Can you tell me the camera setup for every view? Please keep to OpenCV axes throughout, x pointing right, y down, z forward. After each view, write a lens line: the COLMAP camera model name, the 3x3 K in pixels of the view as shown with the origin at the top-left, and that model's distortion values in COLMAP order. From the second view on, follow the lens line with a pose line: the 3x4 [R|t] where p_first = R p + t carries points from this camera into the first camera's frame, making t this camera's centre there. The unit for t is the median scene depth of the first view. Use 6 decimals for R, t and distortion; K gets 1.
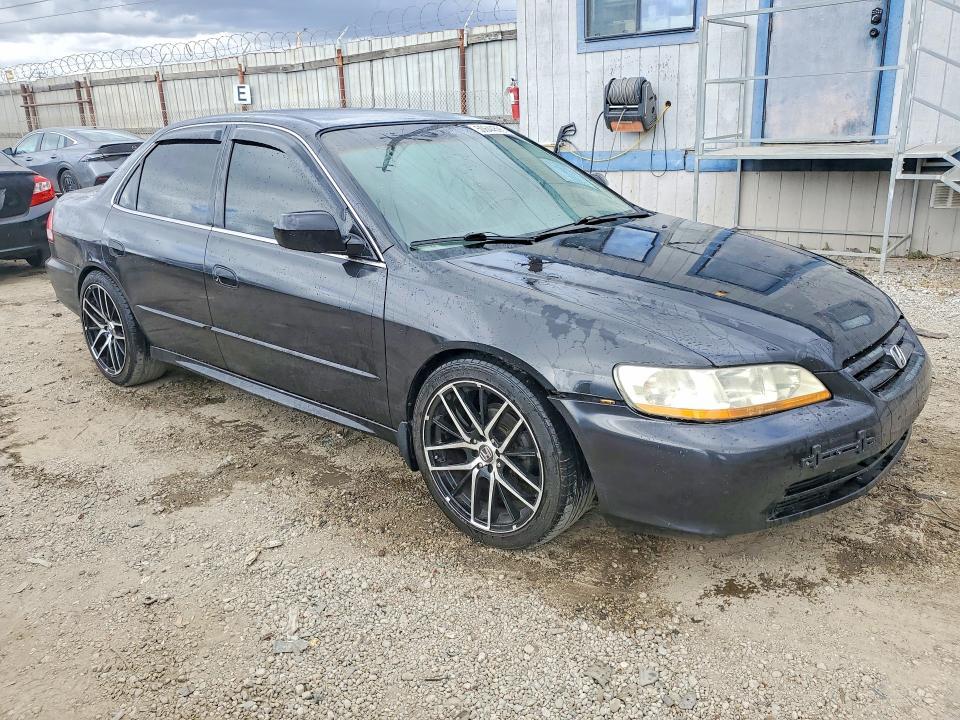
lens RADIAL K [[762.3, 0, 481.5], [0, 762.3, 361.1], [0, 0, 1]] dist [0.001464, 0.028615]
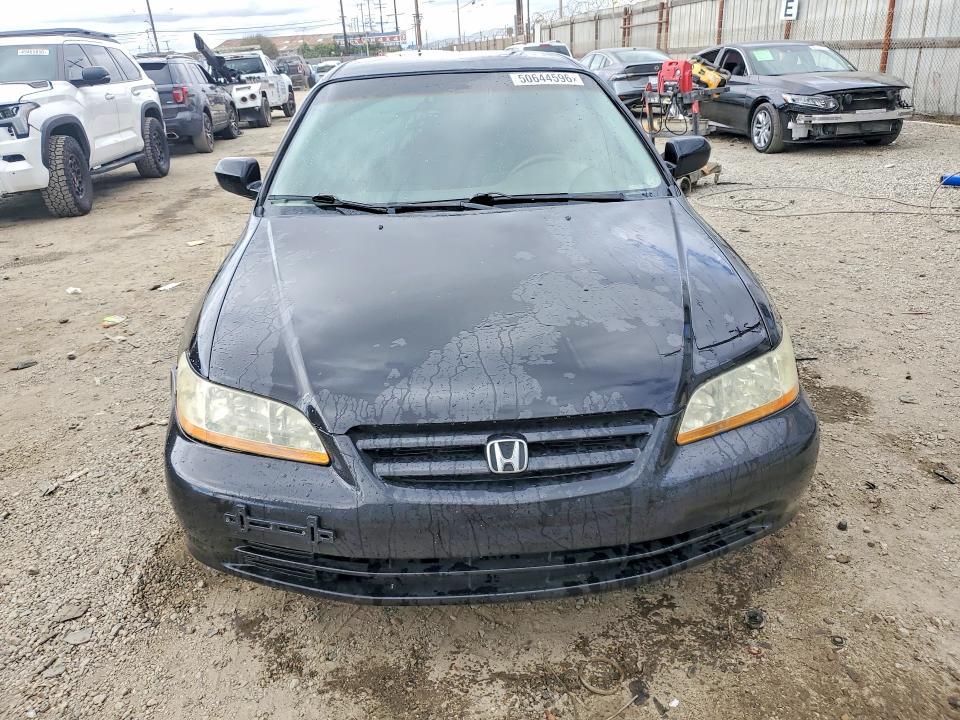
lens RADIAL K [[762.3, 0, 498.1], [0, 762.3, 338.0], [0, 0, 1]] dist [0.001464, 0.028615]
pose [[0.687345, 0.257051, -0.679324, 0.180412], [-0.202185, 0.966029, 0.160965, -0.040114], [0.697623, 0.026711, 0.715967, 0.093664]]
